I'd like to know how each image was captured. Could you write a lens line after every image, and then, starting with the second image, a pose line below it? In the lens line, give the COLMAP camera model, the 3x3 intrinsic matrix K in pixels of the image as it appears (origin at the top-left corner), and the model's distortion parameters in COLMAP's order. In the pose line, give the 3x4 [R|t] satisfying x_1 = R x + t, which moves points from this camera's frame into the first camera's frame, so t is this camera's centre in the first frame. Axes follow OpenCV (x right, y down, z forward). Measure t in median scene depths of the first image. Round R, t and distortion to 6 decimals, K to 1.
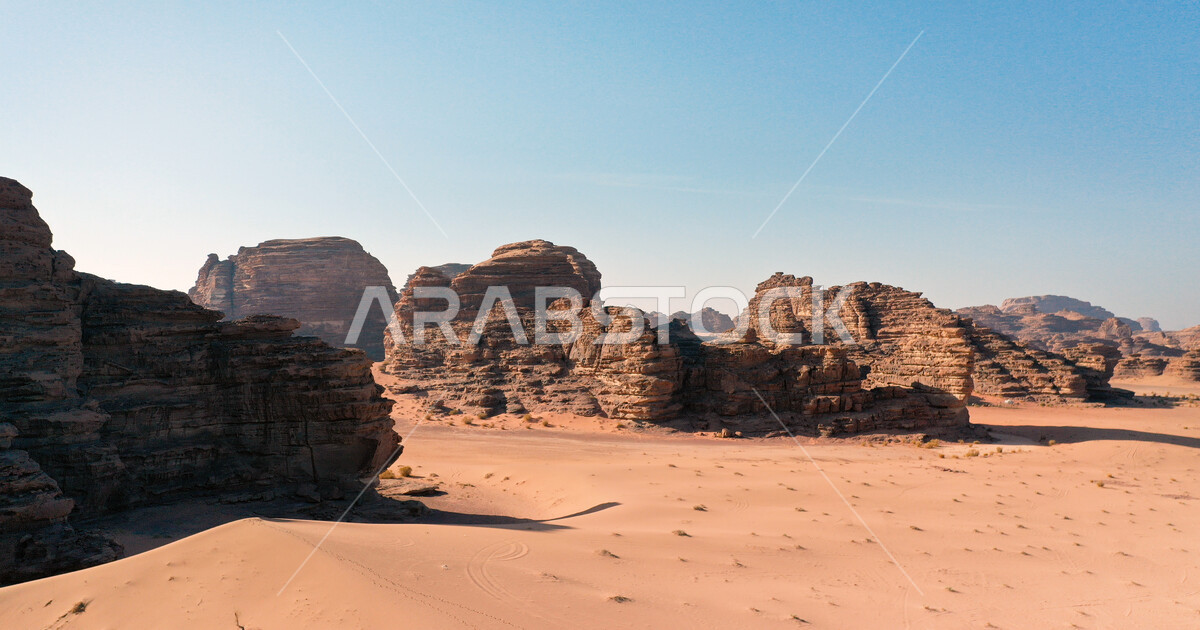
lens RADIAL K [[963.8, 0, 604.8], [0, 963.8, 315.1], [0, 0, 1]] dist [0.020912, 0.003492]
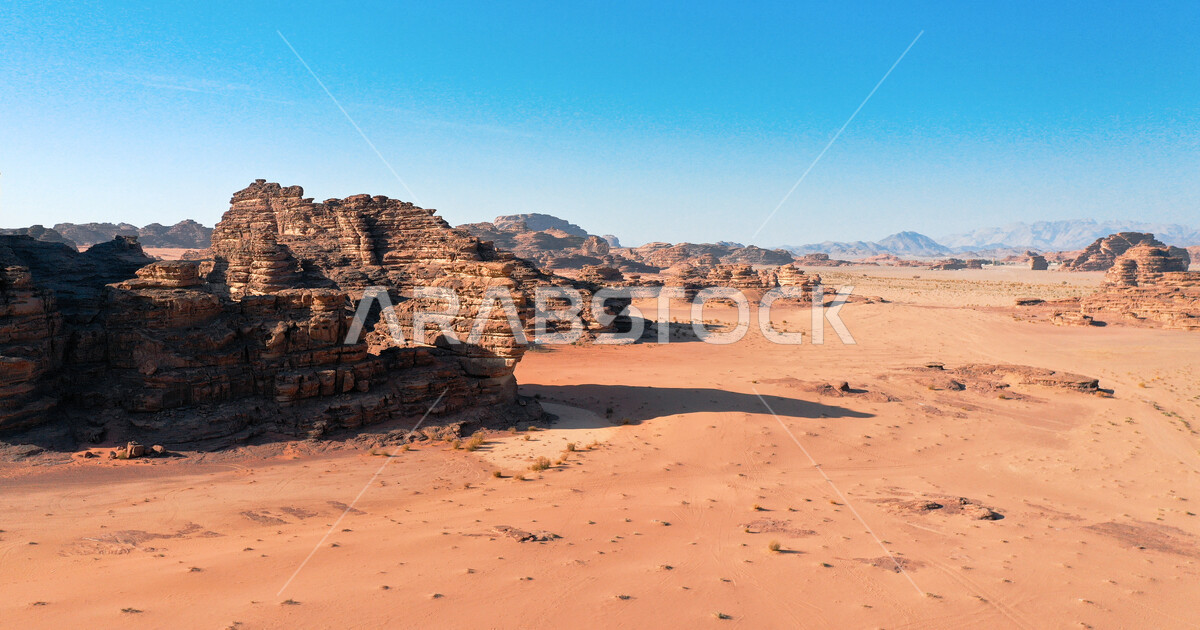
lens RADIAL K [[963.8, 0, 601.0], [0, 963.8, 308.4], [0, 0, 1]] dist [0.020912, 0.003492]
pose [[0.876342, -0.027241, 0.480918, 0.081737], [-0.012115, 0.996837, 0.078540, -0.008832], [-0.481537, -0.074654, 0.873241, 0.321188]]
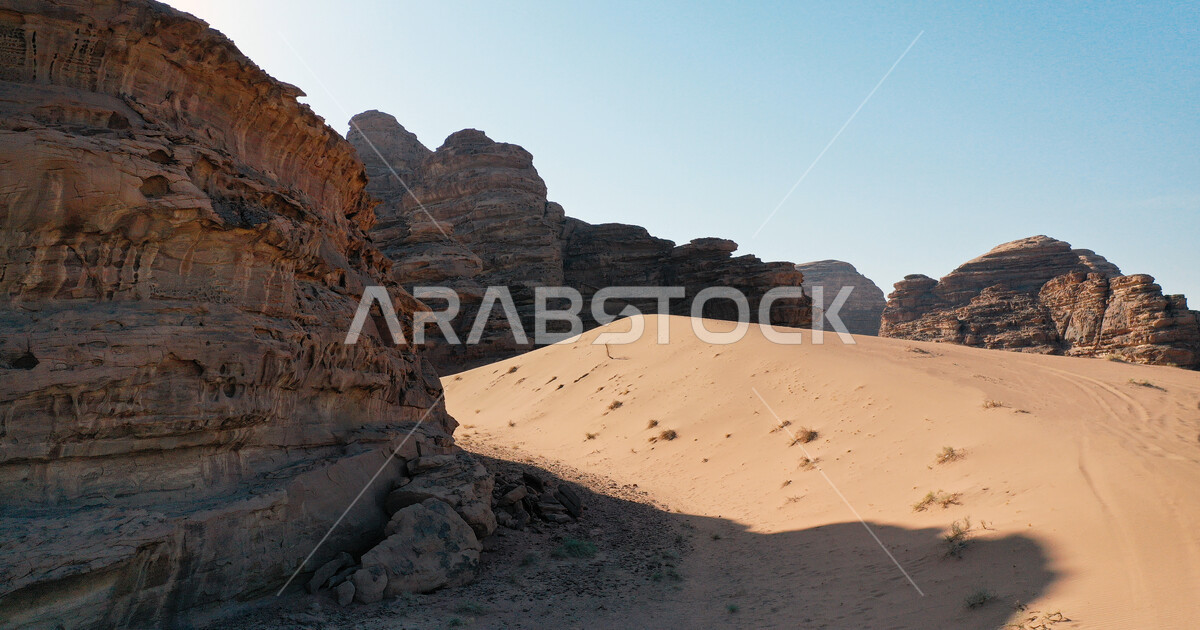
lens RADIAL K [[963.8, 0, 600.8], [0, 963.8, 314.7], [0, 0, 1]] dist [0.020912, 0.003492]
pose [[0.866551, -0.044227, -0.497125, 0.042589], [0.019490, 0.998305, -0.054841, 0.069164], [0.498708, 0.037833, 0.865944, -0.007525]]
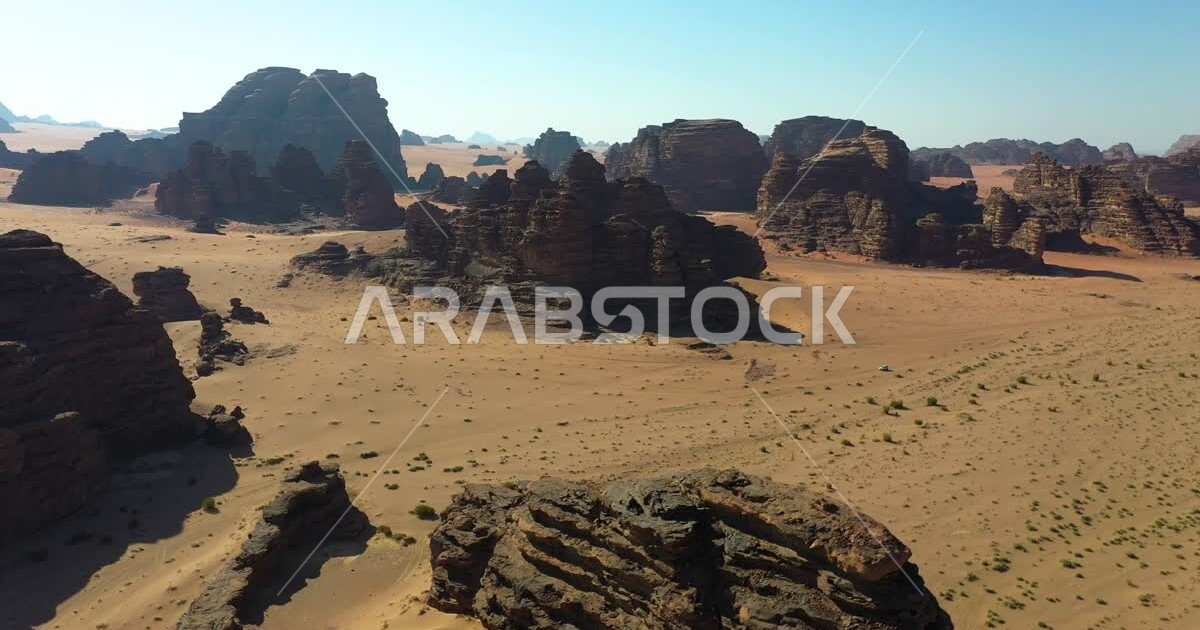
lens RADIAL K [[963.8, 0, 600.4], [0, 963.8, 313.8], [0, 0, 1]] dist [0.020912, 0.003492]
pose [[0.929833, 0.063838, -0.362402, 0.231507], [0.004192, 0.982936, 0.183900, -0.152838], [0.367958, -0.172516, 0.913699, -1.118090]]
